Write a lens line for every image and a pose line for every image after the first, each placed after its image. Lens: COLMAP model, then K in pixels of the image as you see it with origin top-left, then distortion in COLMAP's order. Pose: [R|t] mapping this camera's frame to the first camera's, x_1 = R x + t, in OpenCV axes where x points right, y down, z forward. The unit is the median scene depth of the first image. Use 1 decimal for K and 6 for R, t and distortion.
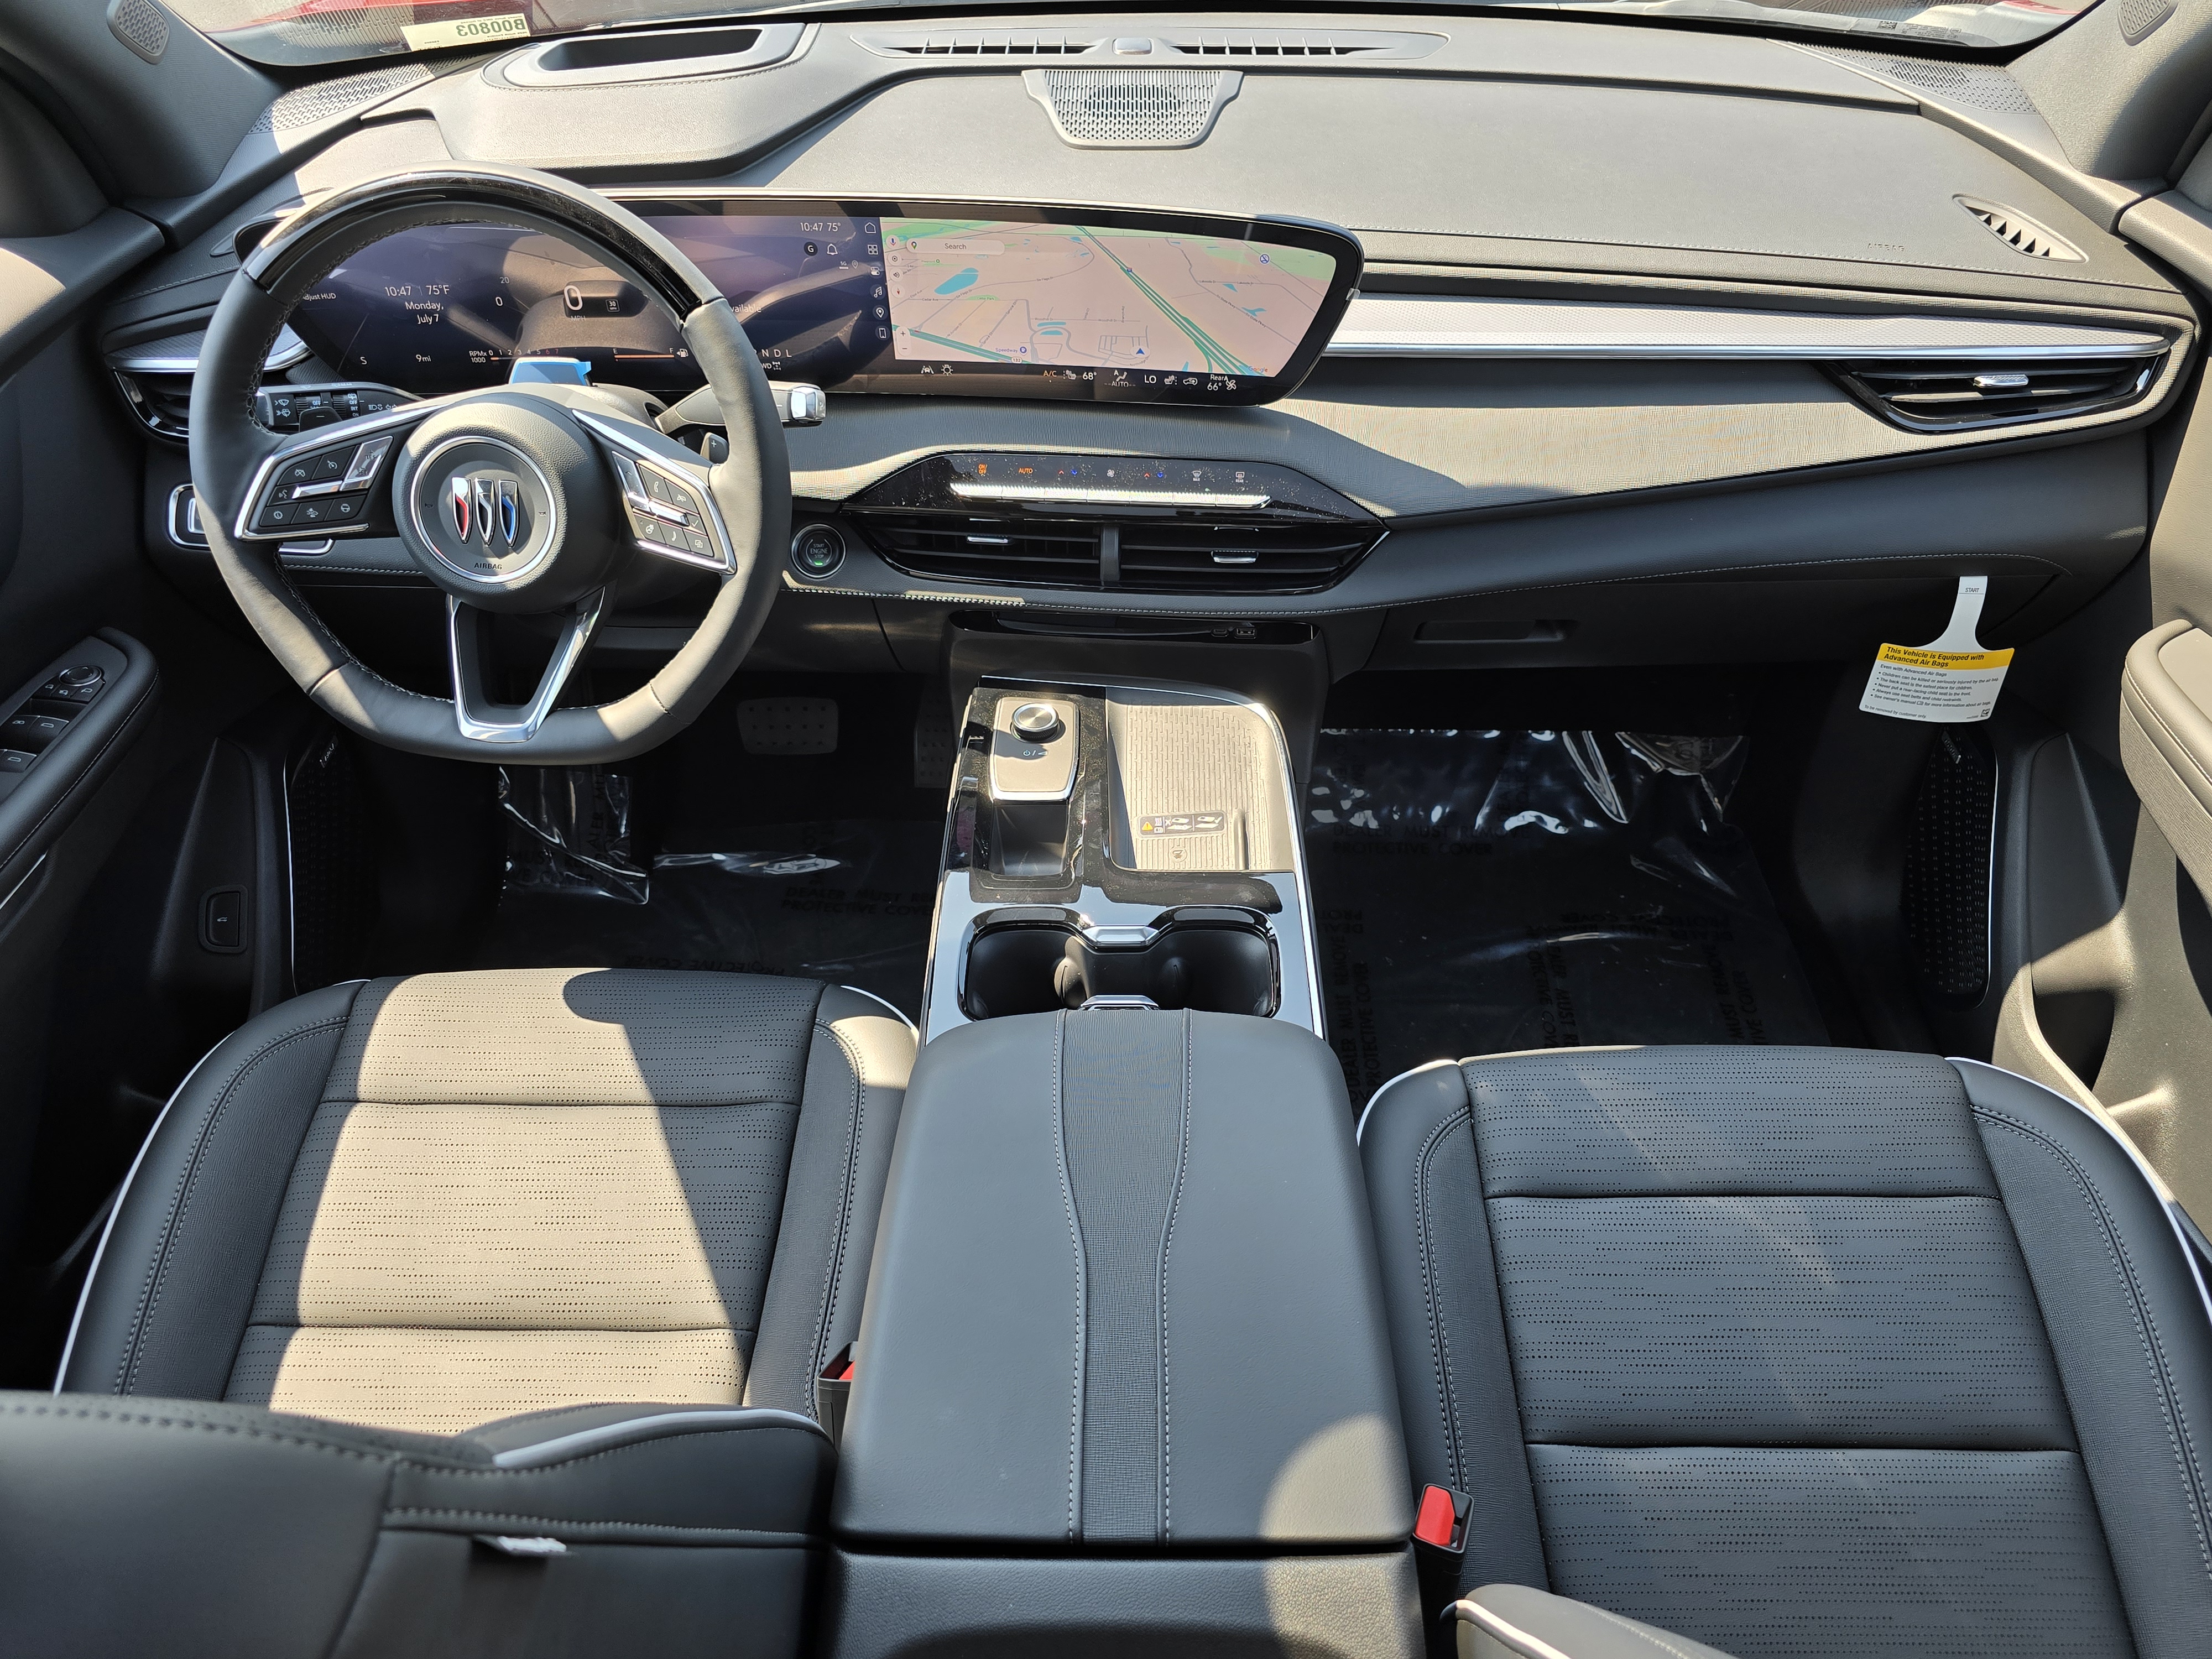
lens RADIAL K [[1674.9, 0, 1106.0], [0, 1674.9, 829.5], [0, 0, 1]] dist [0.071556, -0.063102]
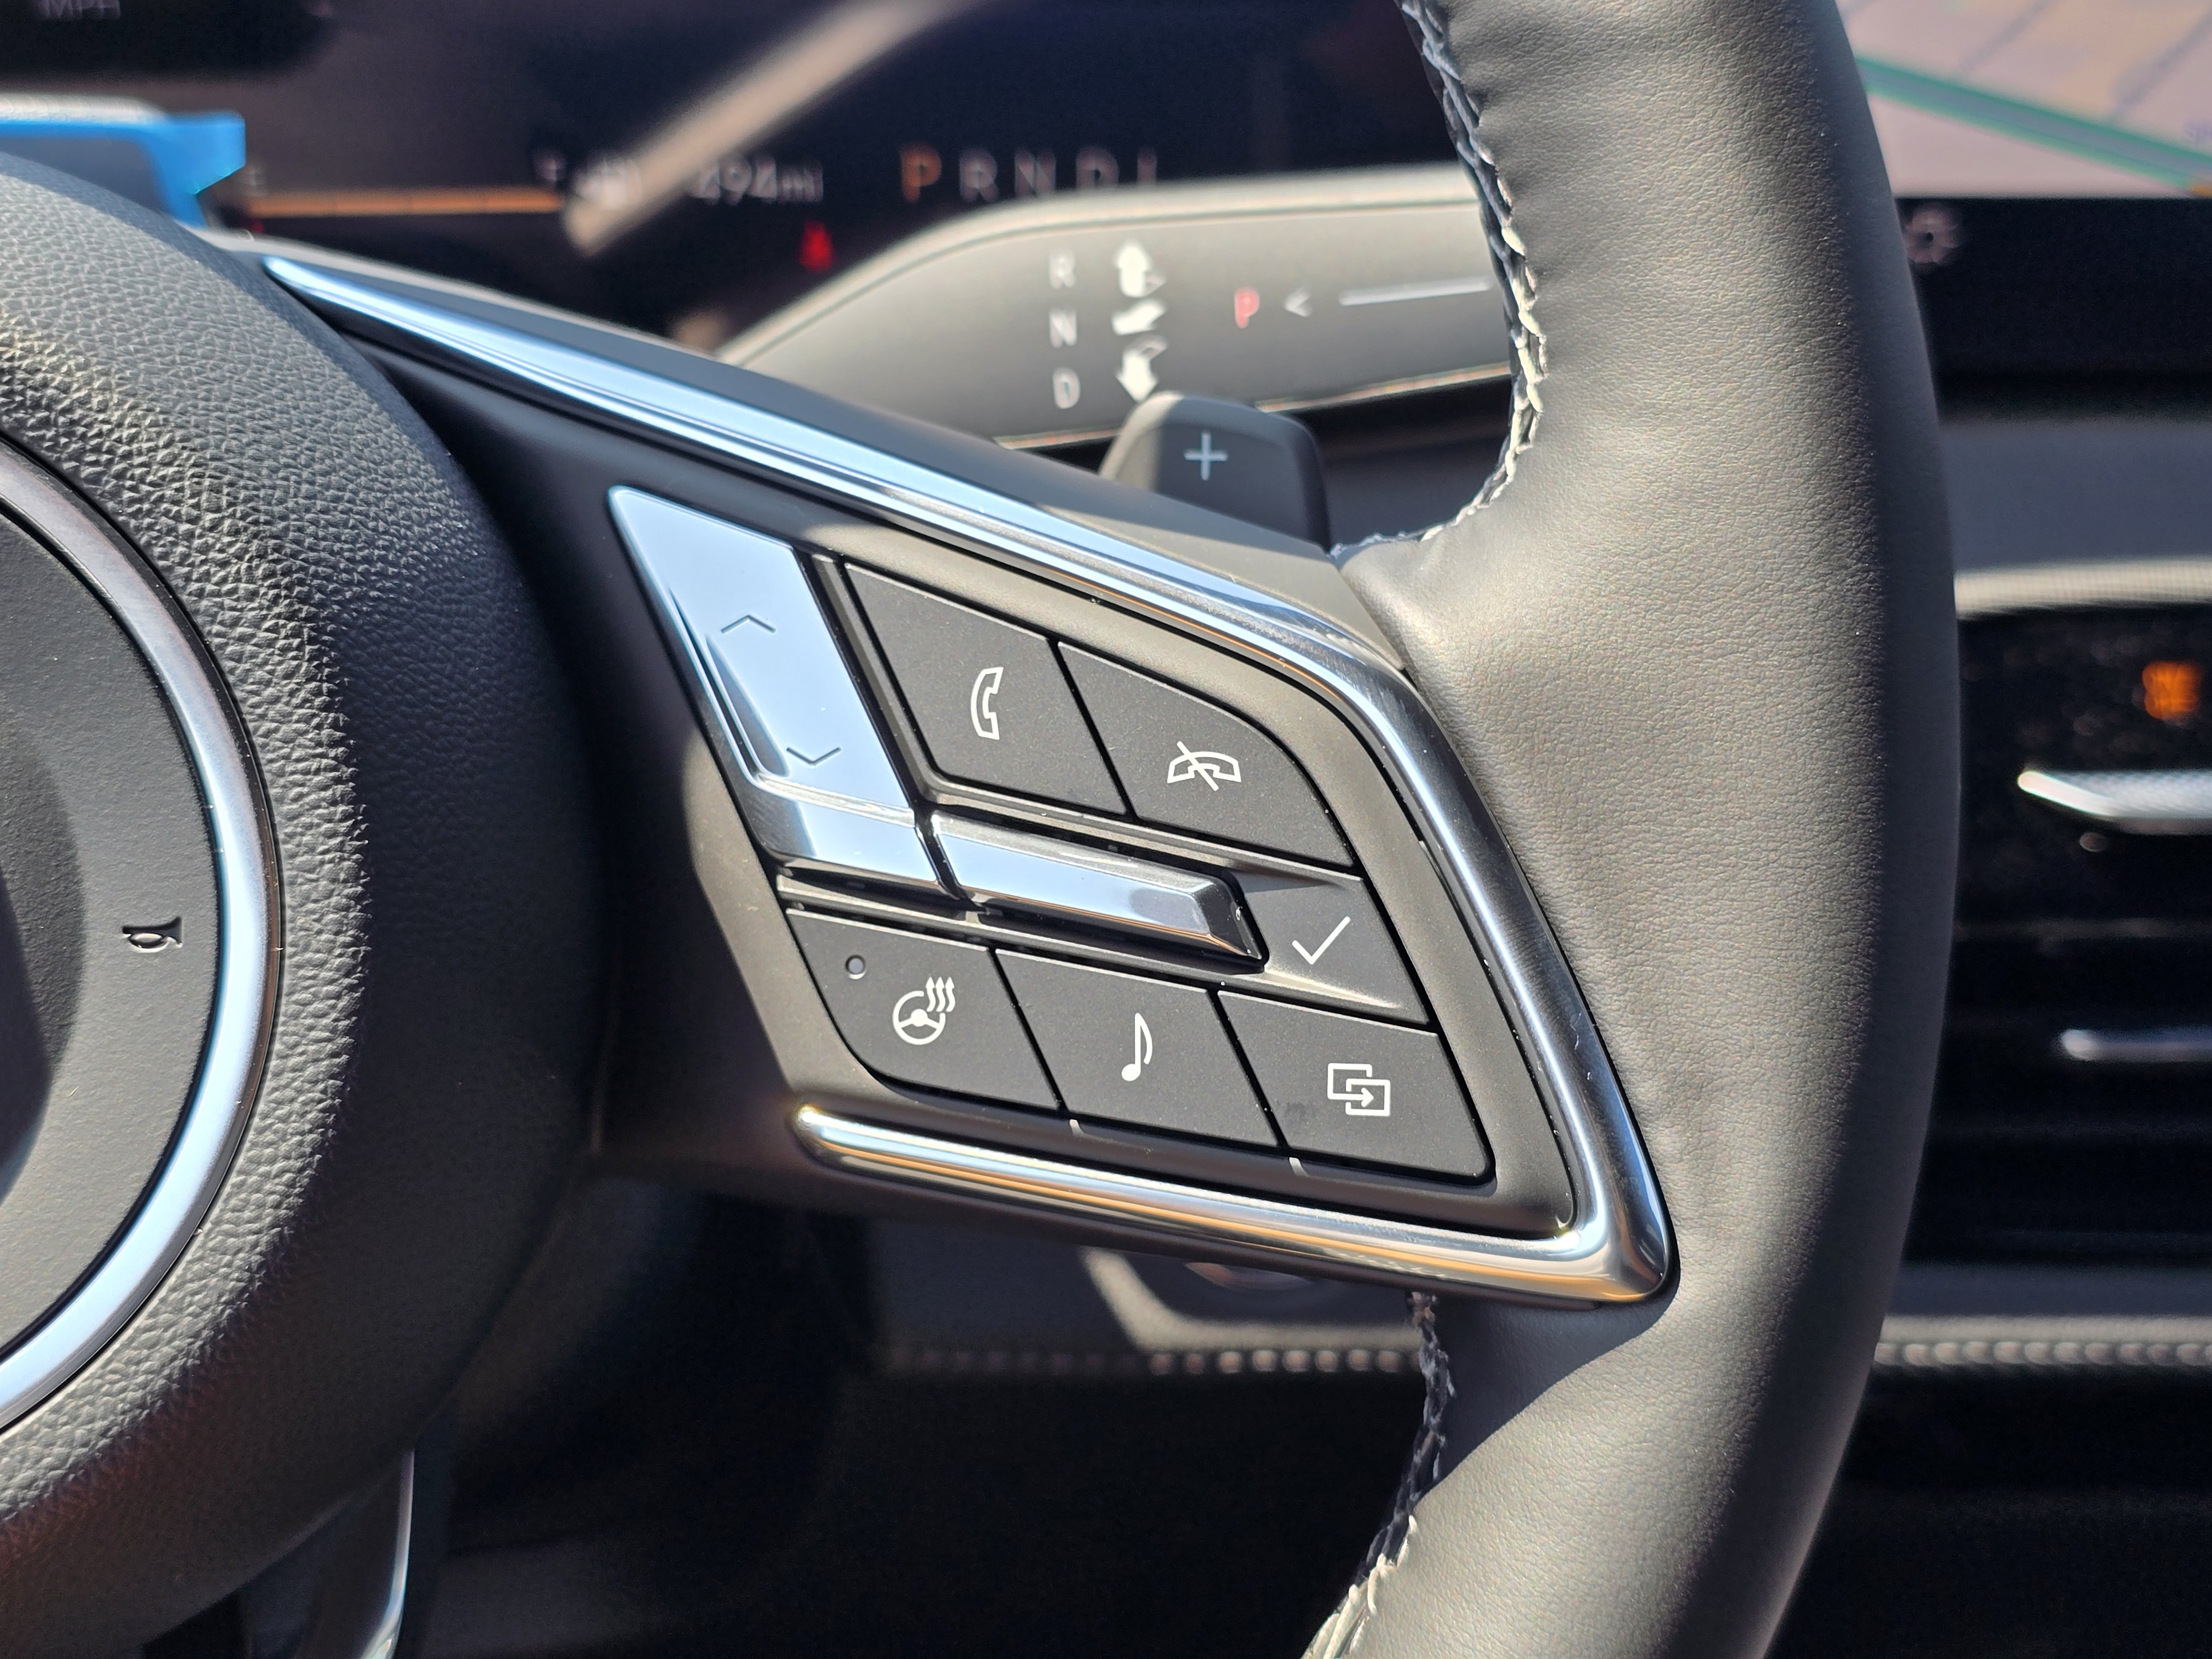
lens RADIAL K [[3185.9, 0, 1106.0], [0, 3185.9, 829.5], [0, 0, 1]] dist [0.216916, -0.367681]
pose [[0.983812, -0.043652, 0.173807, -0.302296], [0.088936, 0.960943, -0.262066, -0.124066], [-0.155579, 0.273281, 0.949269, 0.753844]]
